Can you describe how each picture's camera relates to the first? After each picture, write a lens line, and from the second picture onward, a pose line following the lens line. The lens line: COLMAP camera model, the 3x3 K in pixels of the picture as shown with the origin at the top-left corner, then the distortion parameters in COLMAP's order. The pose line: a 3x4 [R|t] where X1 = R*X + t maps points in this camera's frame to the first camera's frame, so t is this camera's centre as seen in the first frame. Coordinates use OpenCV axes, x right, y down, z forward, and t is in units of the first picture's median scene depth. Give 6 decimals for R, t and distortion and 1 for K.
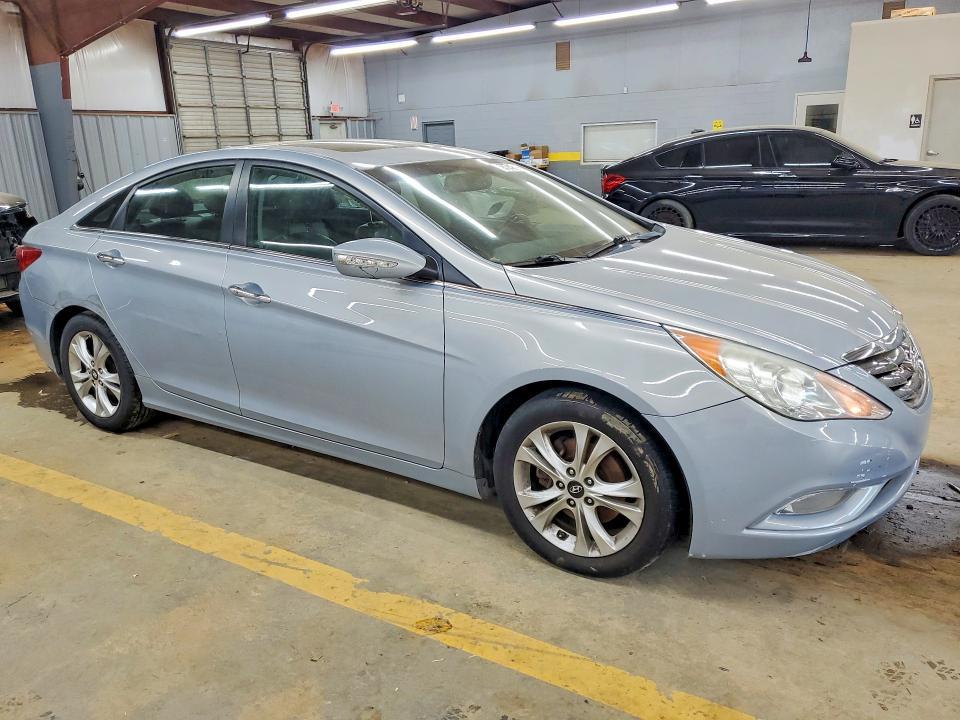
lens RADIAL K [[750.3, 0, 479.6], [0, 750.3, 374.3], [0, 0, 1]] dist [-0.003446, 0.001679]
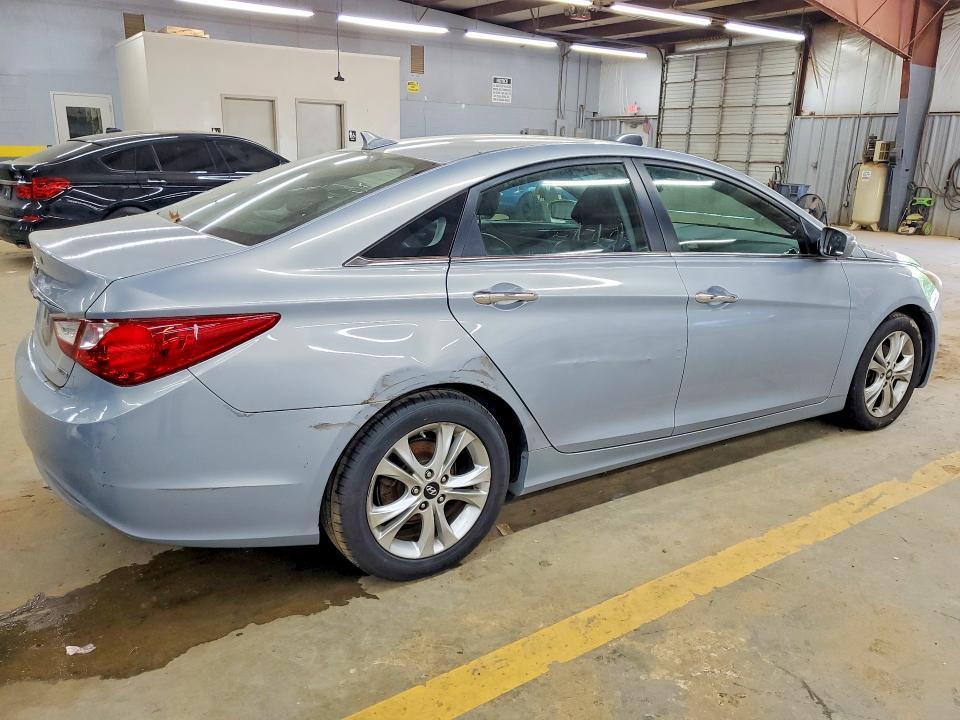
lens RADIAL K [[776.0, 0, 480.0], [0, 776.0, 360.0], [0, 0, 1]] dist [0.007864, -0.003521]
pose [[0.376162, -0.198478, 0.905046, -1.203205], [0.230781, 0.966073, 0.115942, -0.191118], [-0.897353, 0.165255, 0.409205, 0.777548]]
